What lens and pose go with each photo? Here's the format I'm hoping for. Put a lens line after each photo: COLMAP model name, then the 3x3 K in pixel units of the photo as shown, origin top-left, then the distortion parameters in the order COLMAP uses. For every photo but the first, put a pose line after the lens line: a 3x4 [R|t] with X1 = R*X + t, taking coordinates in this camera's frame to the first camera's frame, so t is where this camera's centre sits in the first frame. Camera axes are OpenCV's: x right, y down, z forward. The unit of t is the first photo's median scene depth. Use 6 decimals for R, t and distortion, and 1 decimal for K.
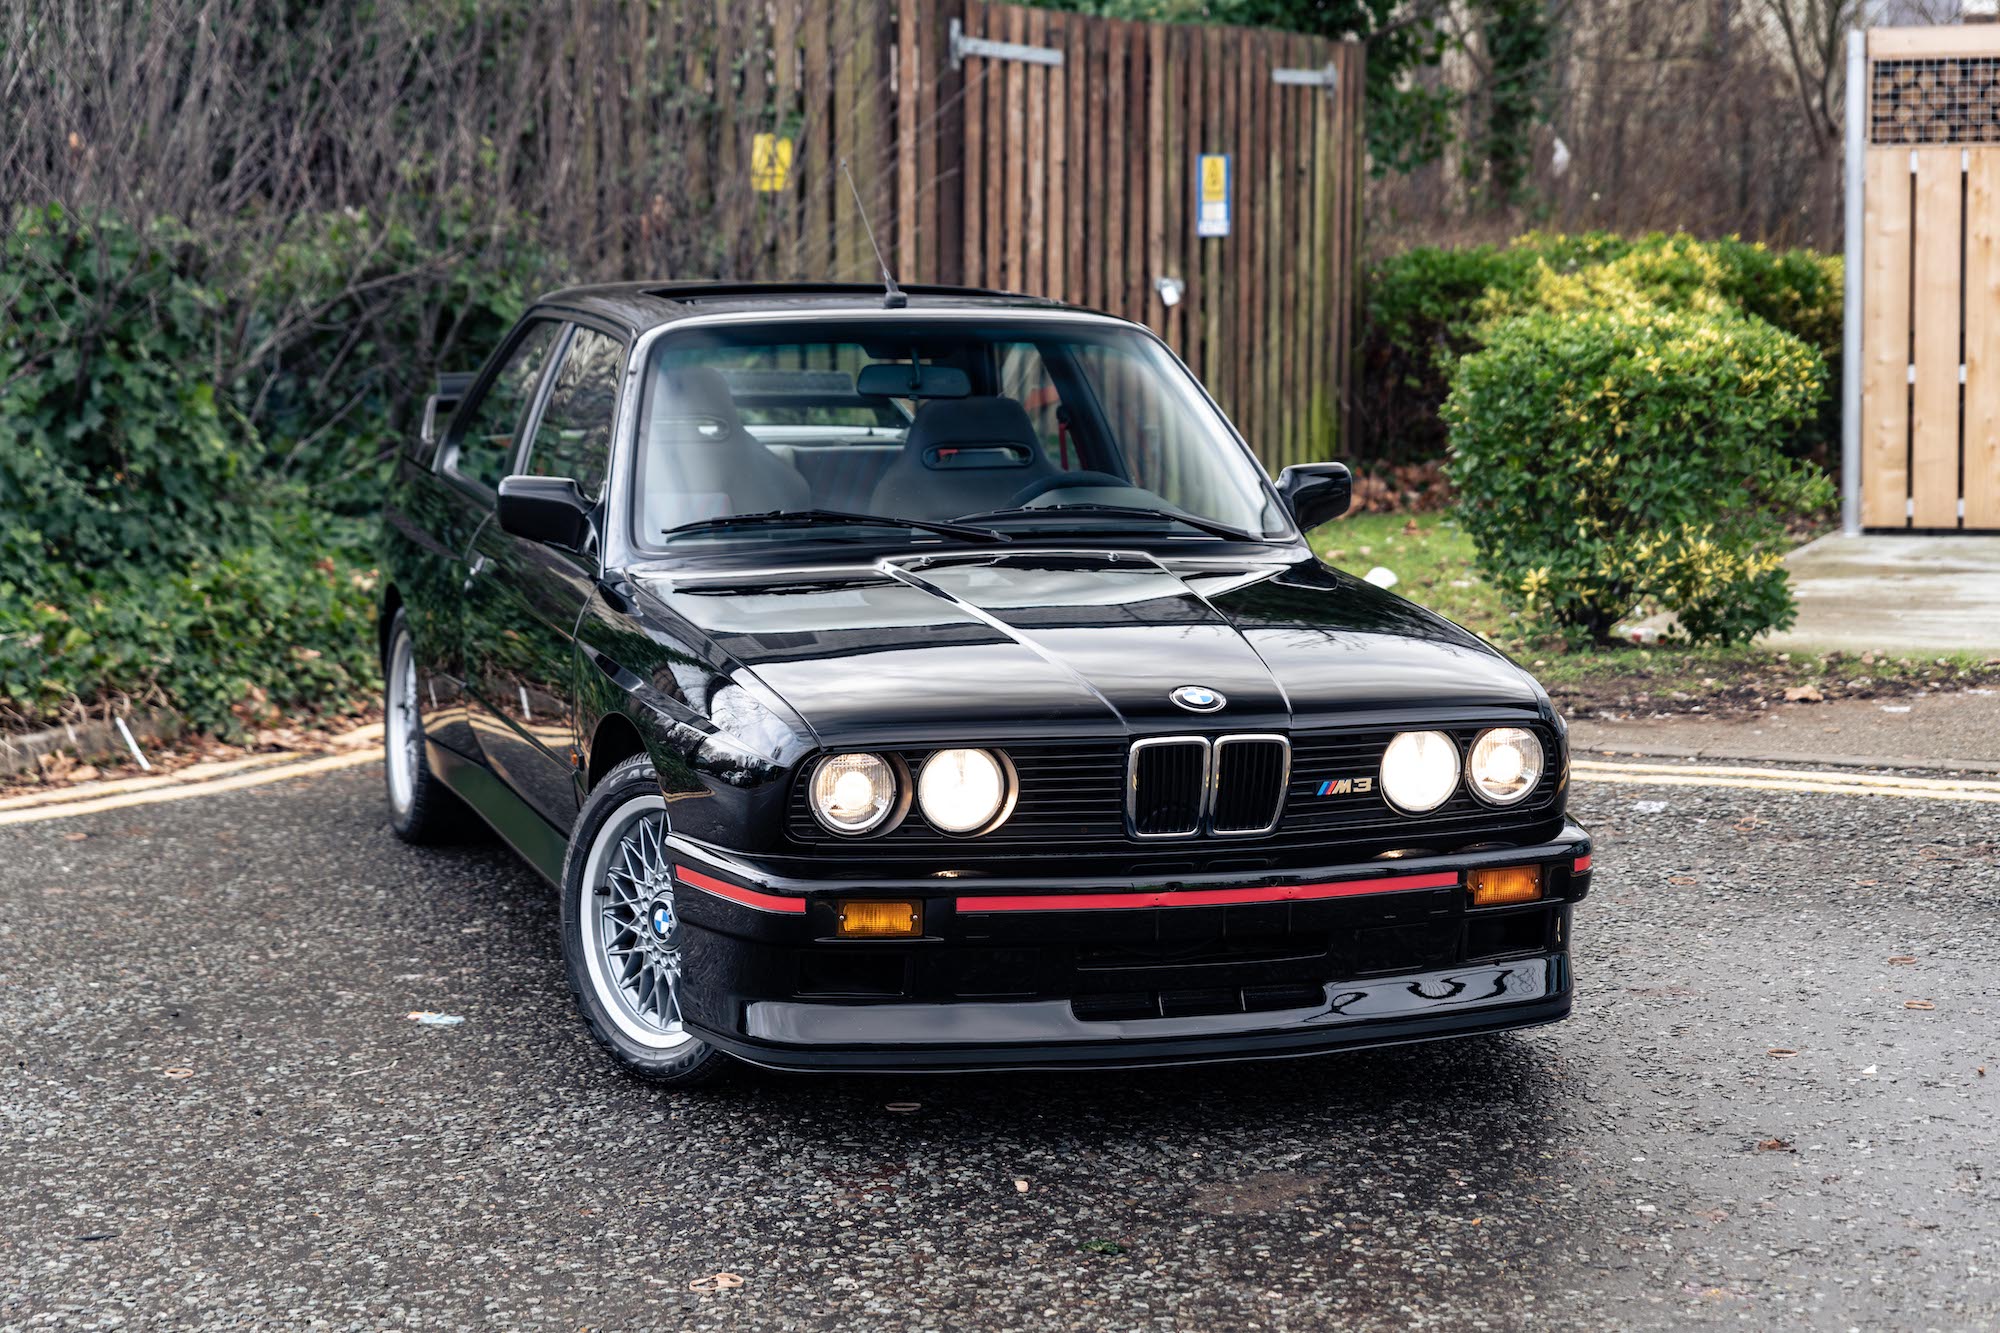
lens RADIAL K [[3646.2, 0, 992.7], [0, 3646.2, 682.1], [0, 0, 1]] dist [-0.003688, 0.000000]
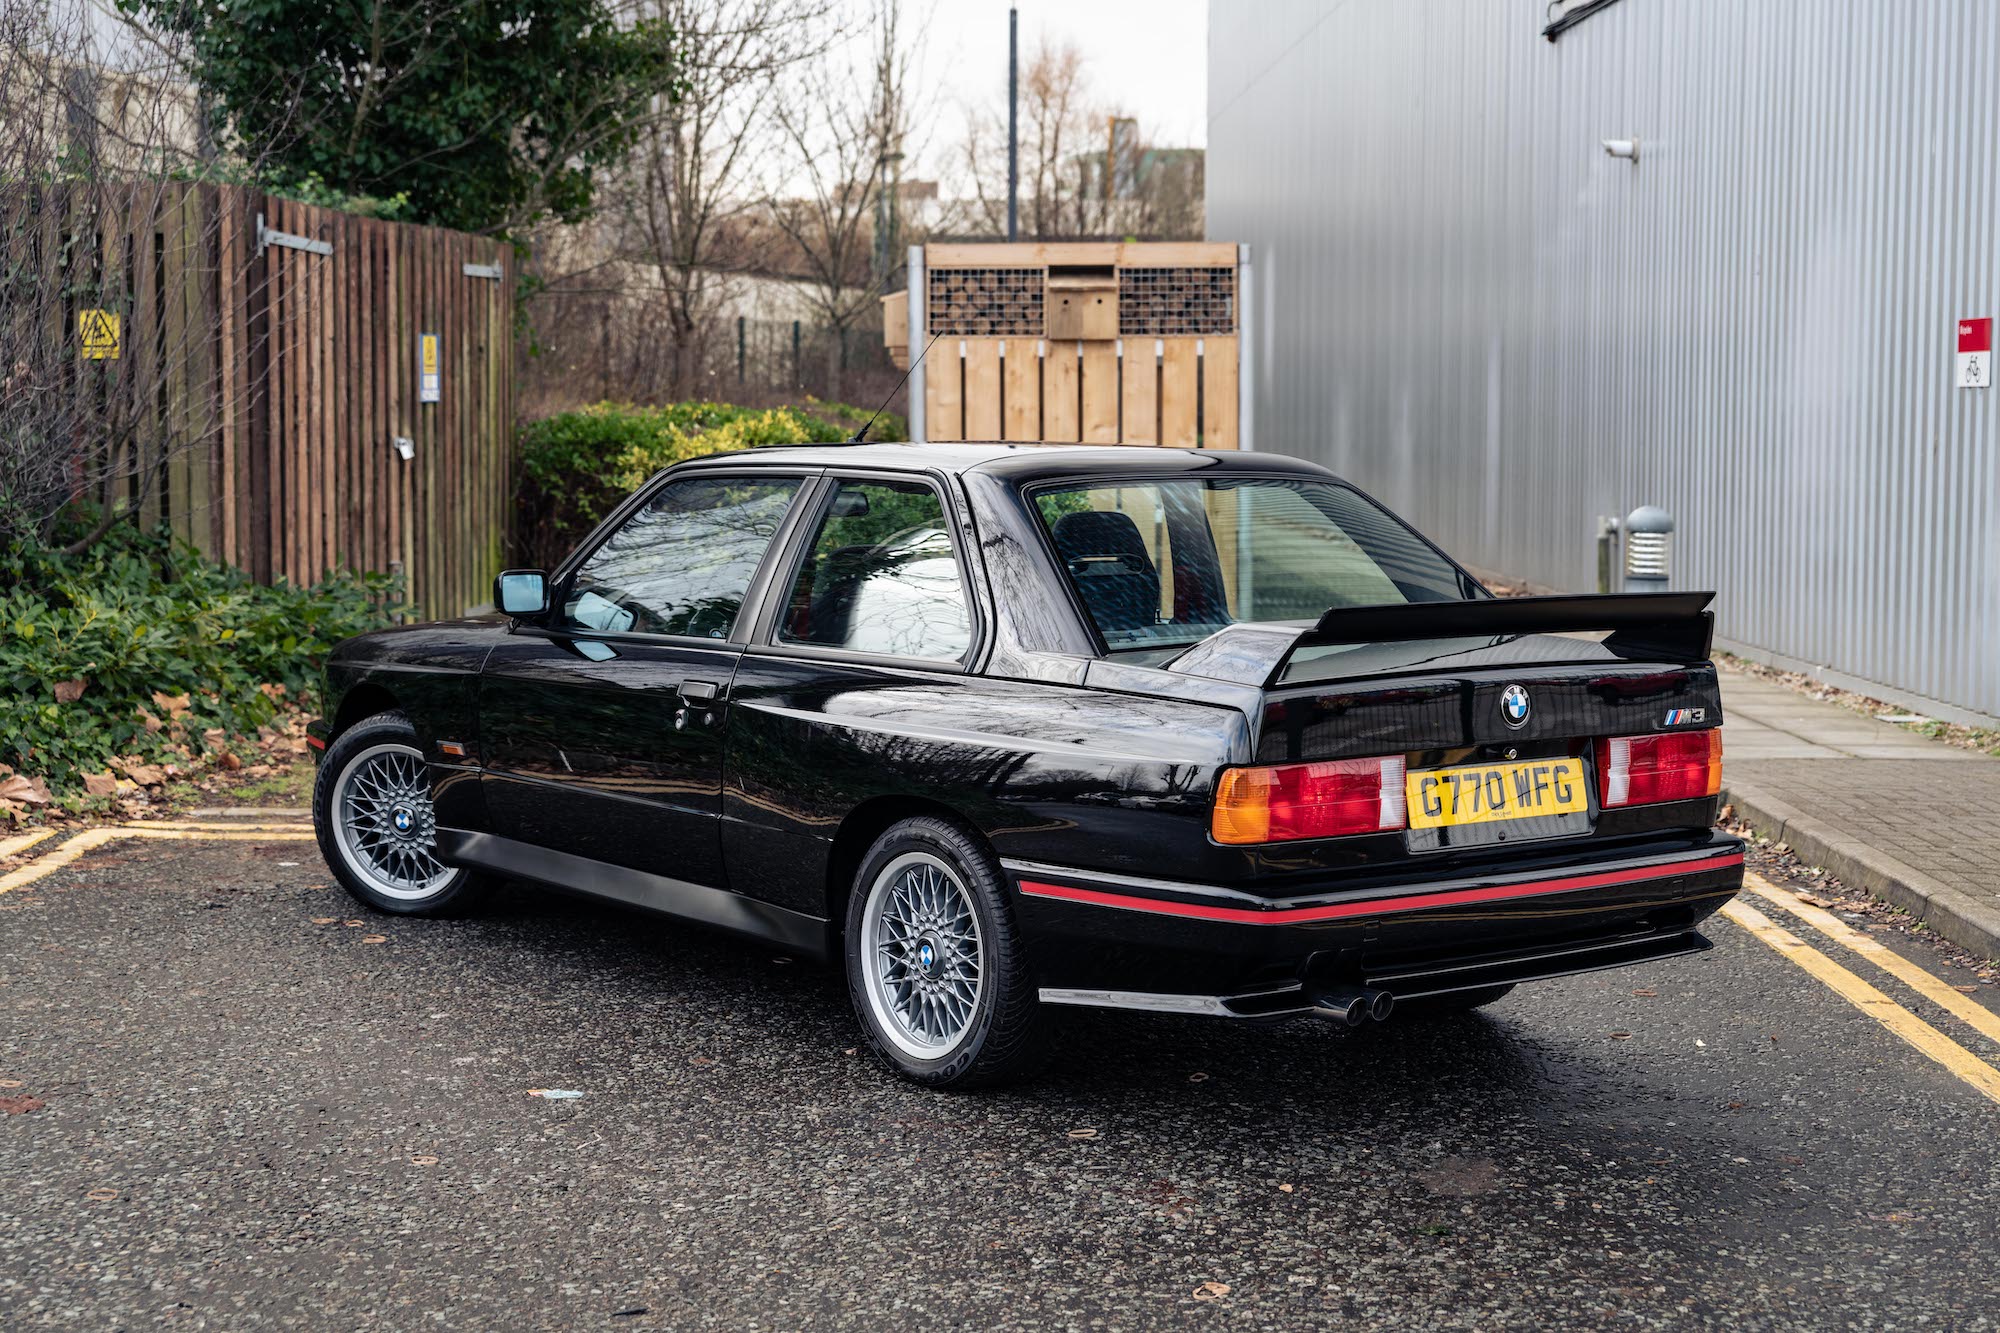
lens RADIAL K [[3074.9, 0, 981.9], [0, 3074.9, 652.0], [0, 0, 1]] dist [0.003950, 0.000000]
pose [[0.921654, -0.021849, 0.387398, -0.468587], [0.038230, 0.998669, -0.034628, 0.000856], [-0.386126, 0.046725, 0.921262, 0.037922]]
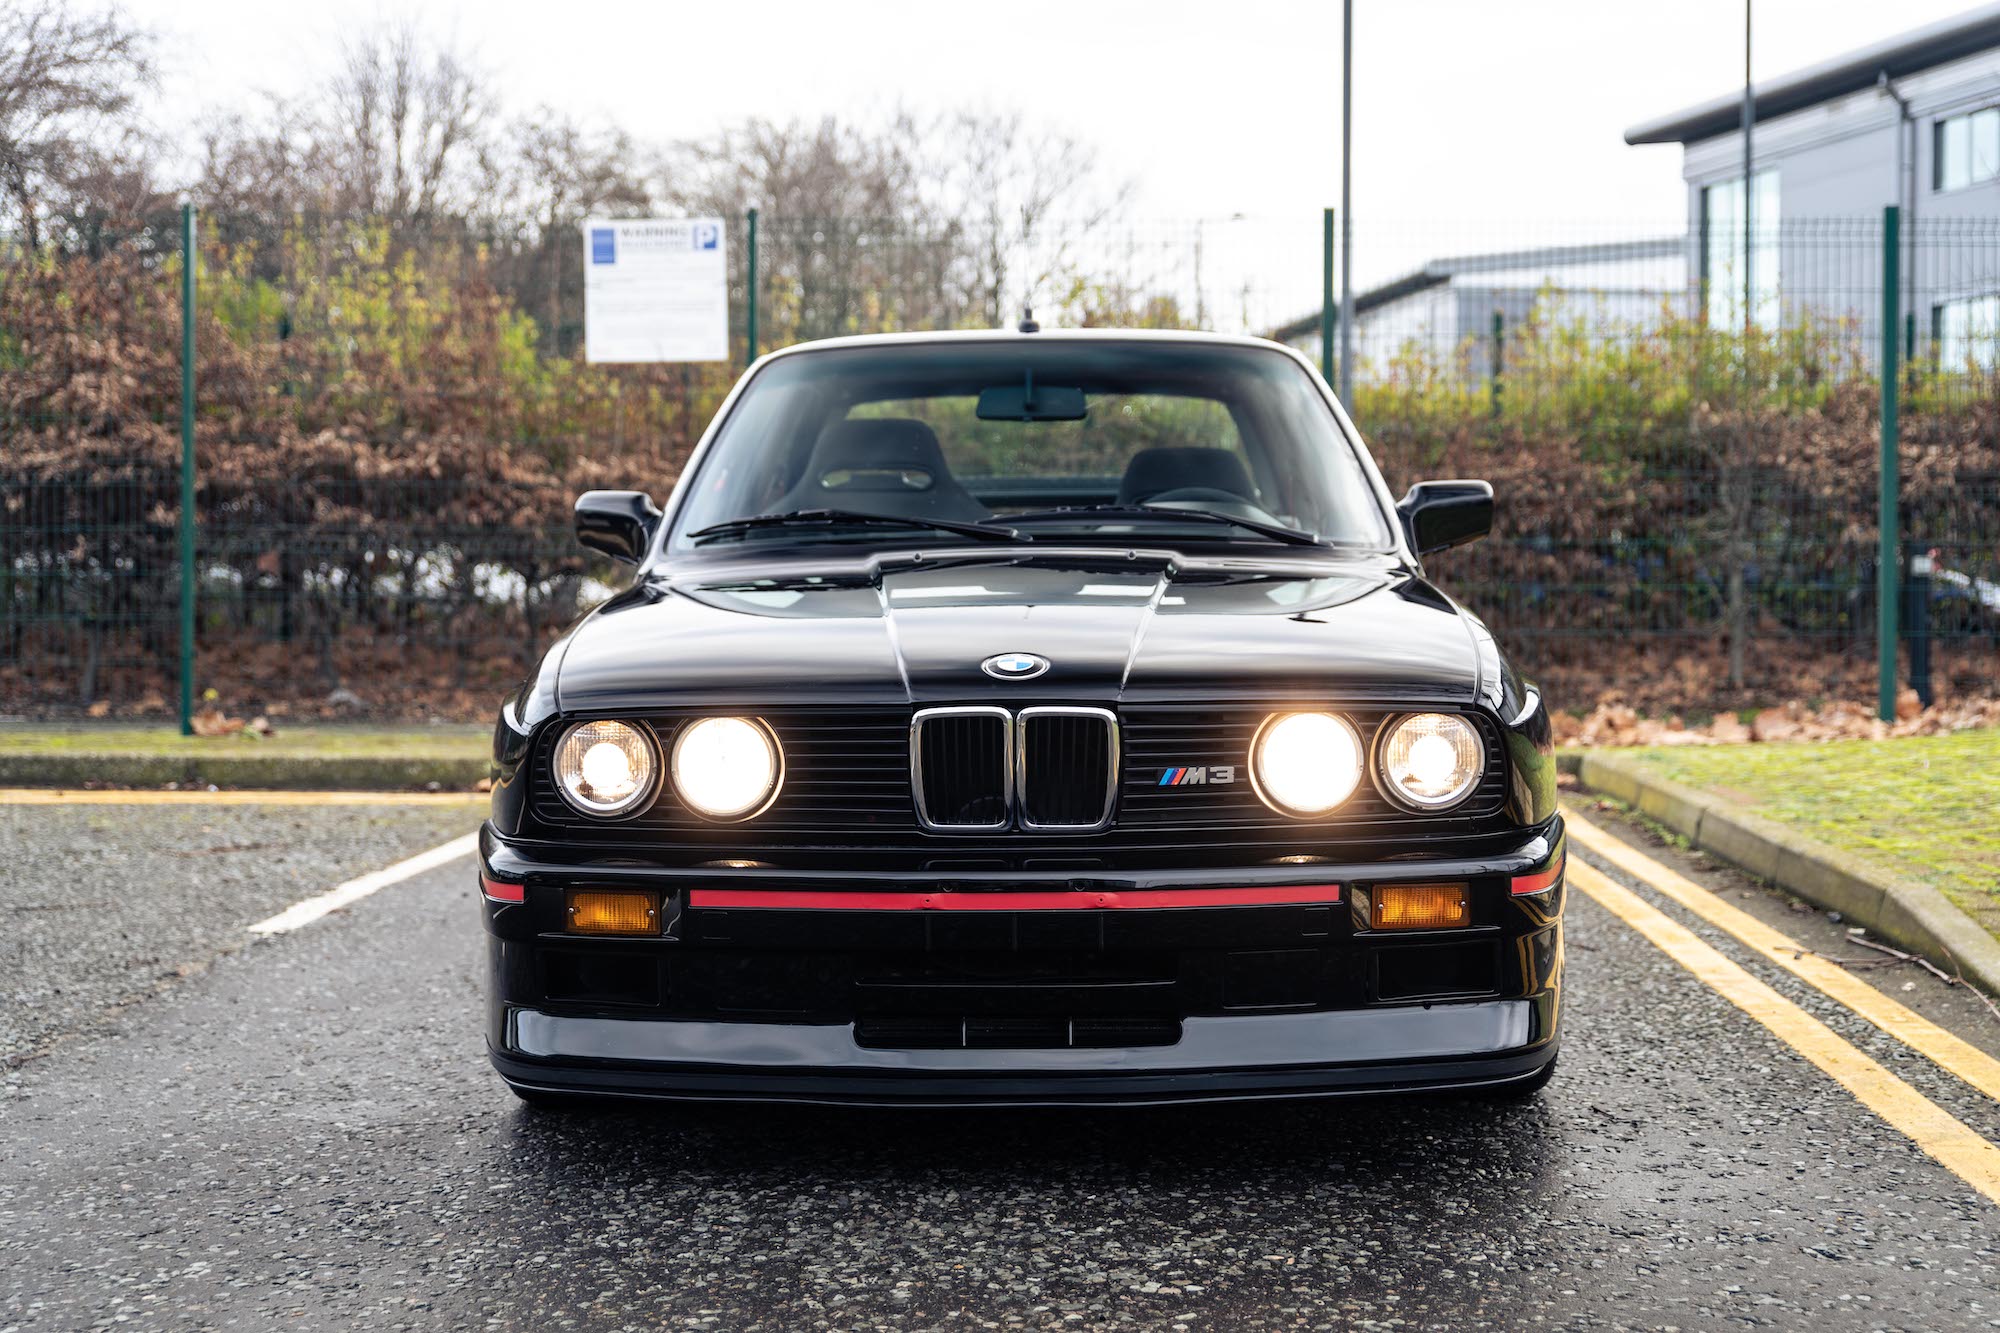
lens RADIAL K [[2560.9, 0, 999.6], [0, 2560.9, 612.2], [0, 0, 1]] dist [-0.004064, 0.000000]
pose [[0.946543, -0.006934, -0.322504, 0.225422], [-0.023595, 0.995603, -0.090657, 0.042429], [0.321714, 0.093420, 0.942217, 0.411432]]
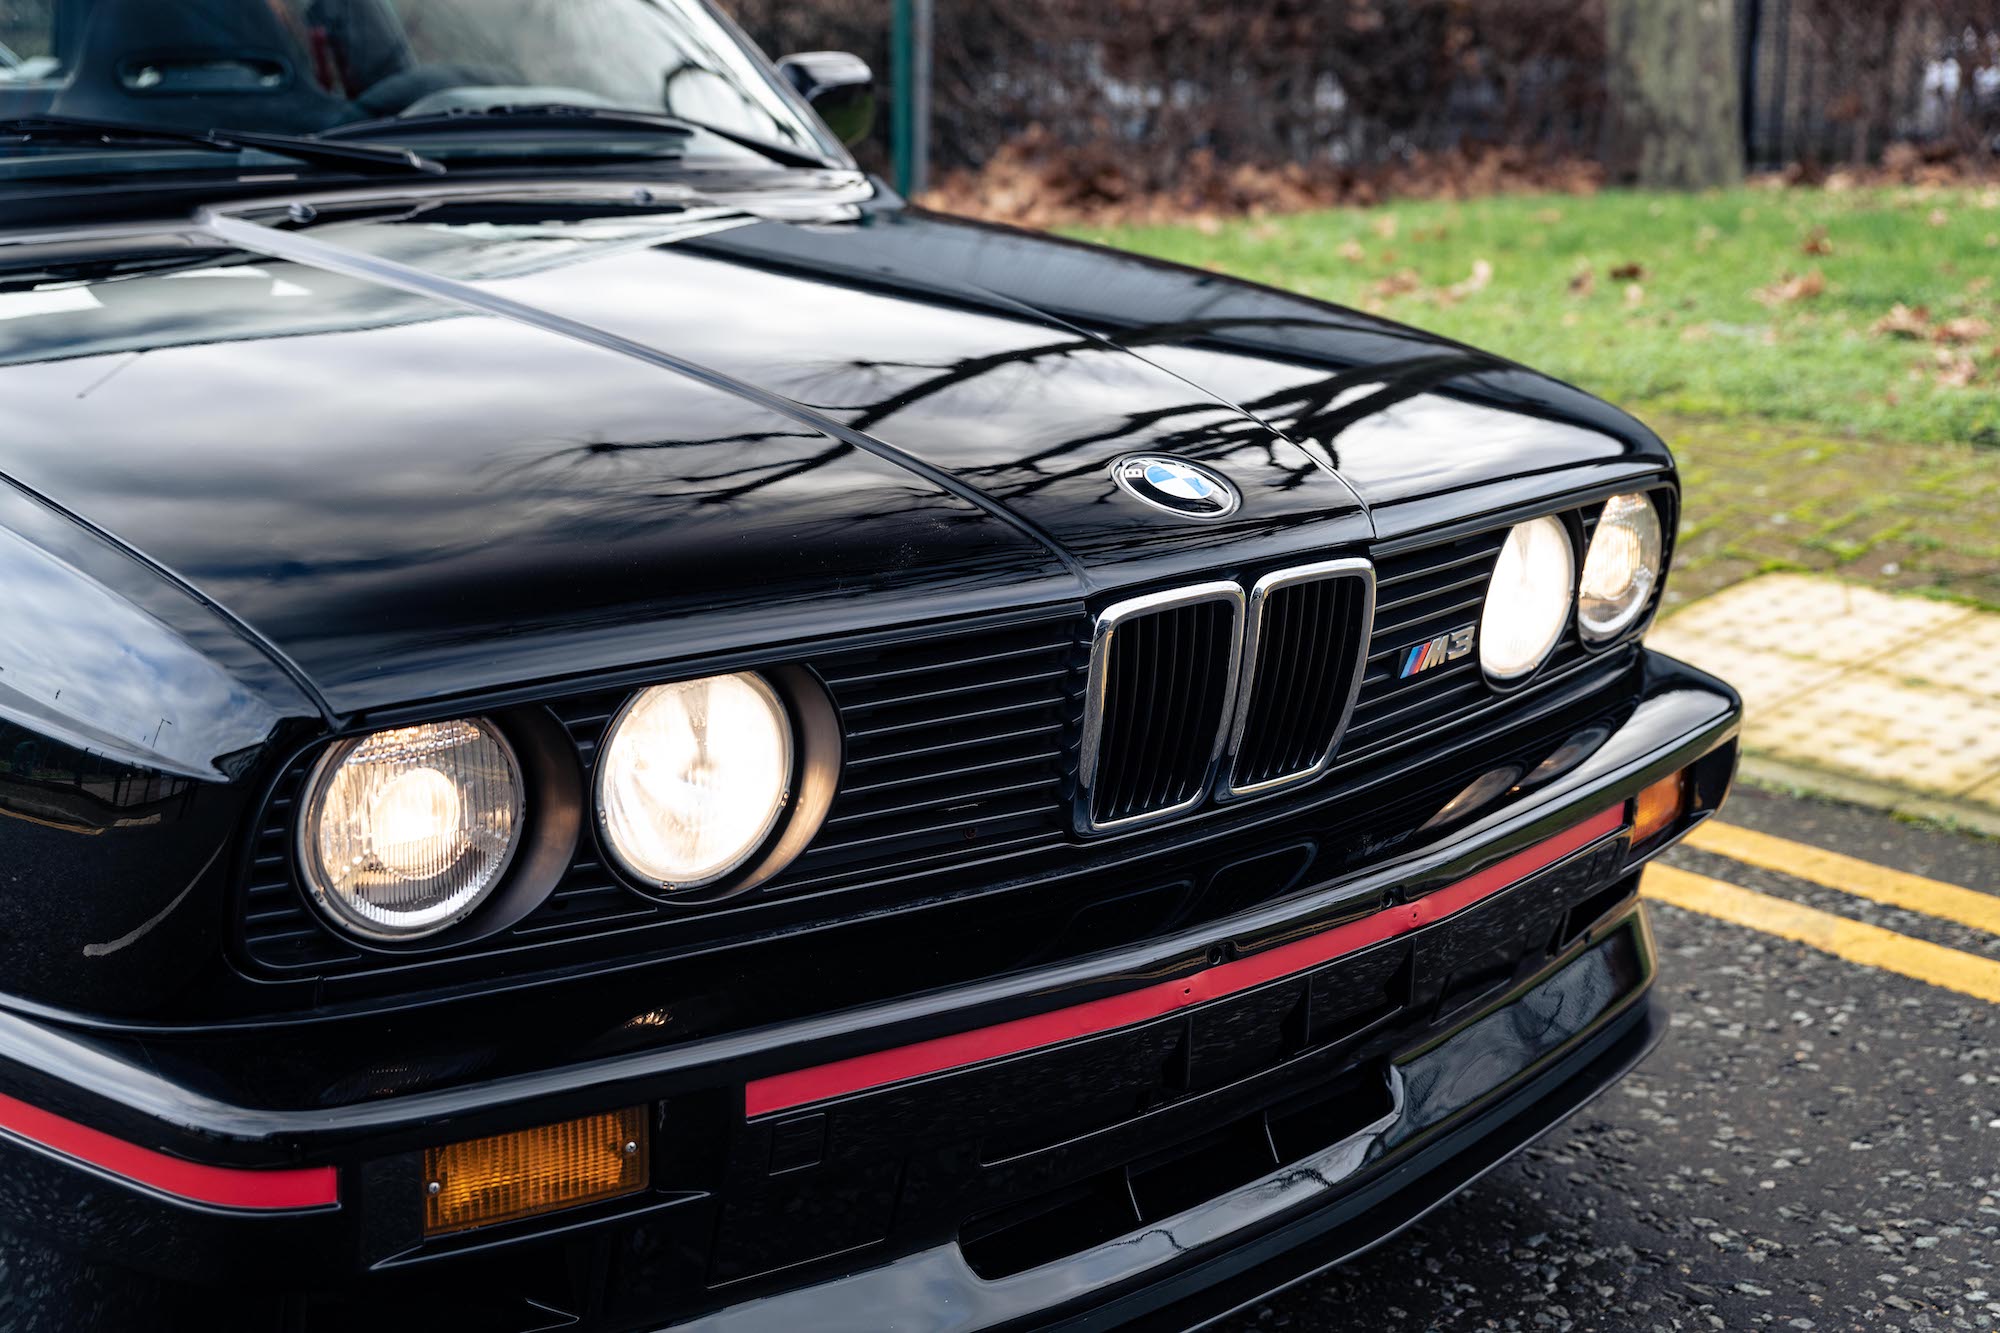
lens RADIAL K [[2560.9, 0, 1051.3], [0, 2560.9, 612.7], [0, 0, 1]] dist [-0.004064, 0.000000]
pose [[0.910365, -0.091577, 0.403546, -0.074047], [0.049566, 0.992316, 0.113371, -0.014573], [-0.410827, -0.083207, 0.907909, 0.680085]]
